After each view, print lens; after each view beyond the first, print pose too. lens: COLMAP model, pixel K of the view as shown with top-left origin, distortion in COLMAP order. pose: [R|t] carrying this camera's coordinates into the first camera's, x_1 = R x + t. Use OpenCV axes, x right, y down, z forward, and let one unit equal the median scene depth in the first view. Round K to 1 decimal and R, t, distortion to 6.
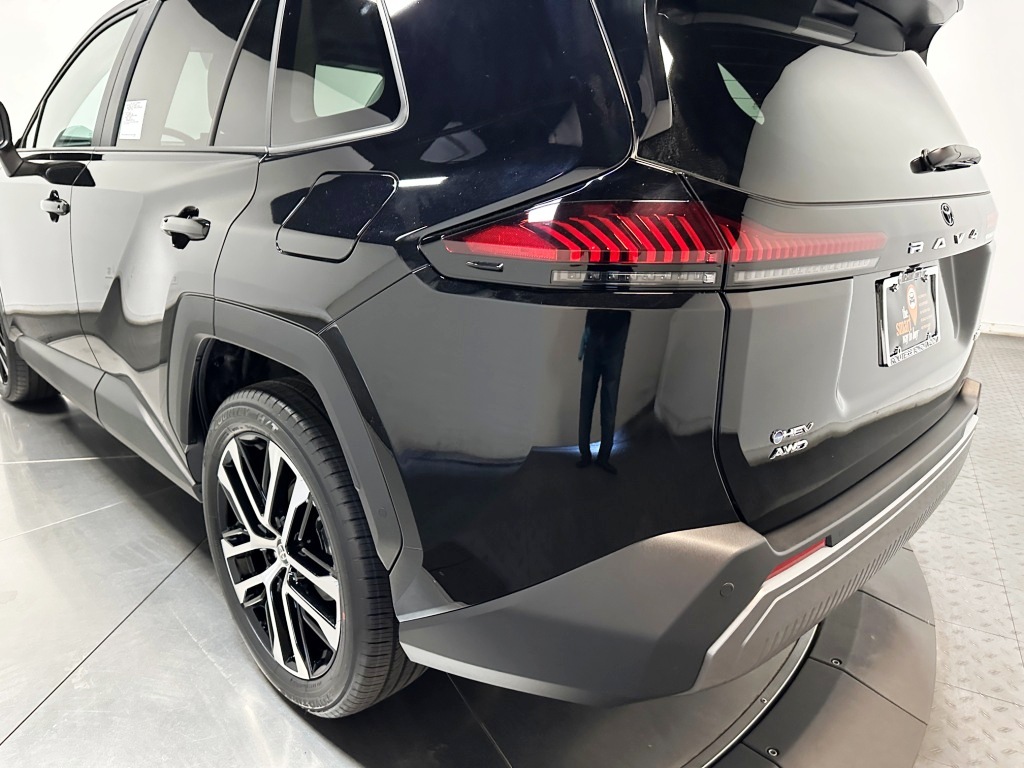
lens RADIAL K [[722.4, 0, 515.6], [0, 722.4, 395.1], [0, 0, 1]] dist [-0.001086, -0.004845]
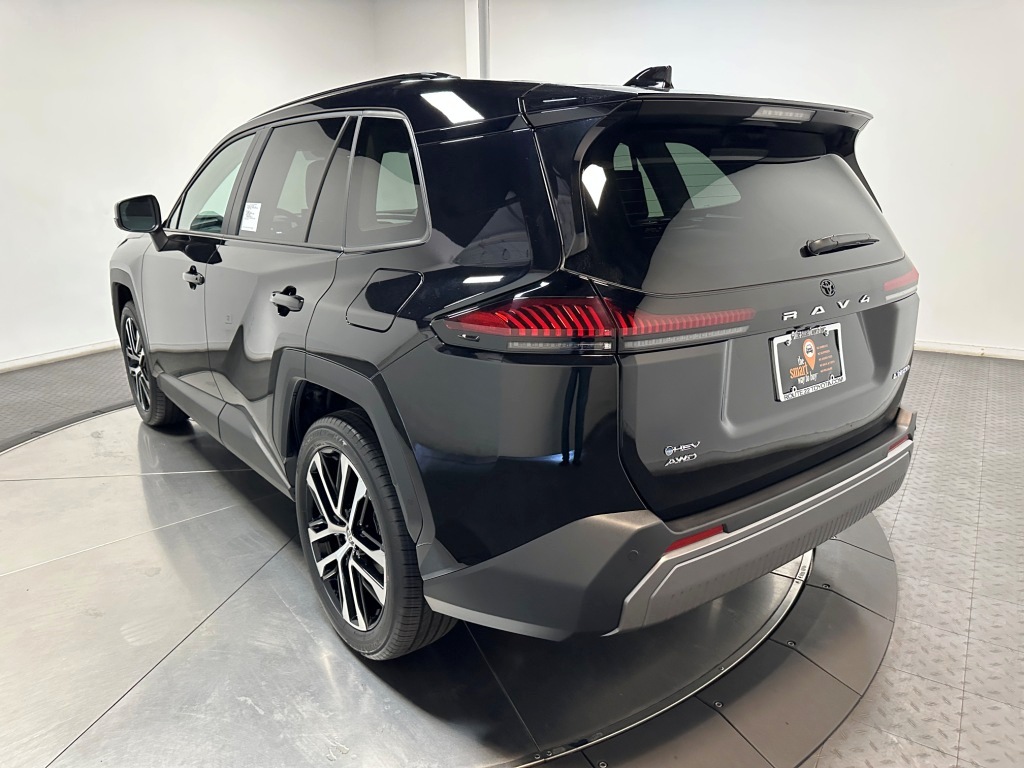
lens RADIAL K [[709.4, 0, 512.0], [0, 709.4, 384.0], [0, 0, 1]] dist [0.073022, -0.108036]
pose [[0.992011, -0.002688, -0.126125, 0.149030], [-0.003867, 0.998655, -0.051698, -0.000852], [0.126094, 0.051773, 0.990666, -0.307710]]
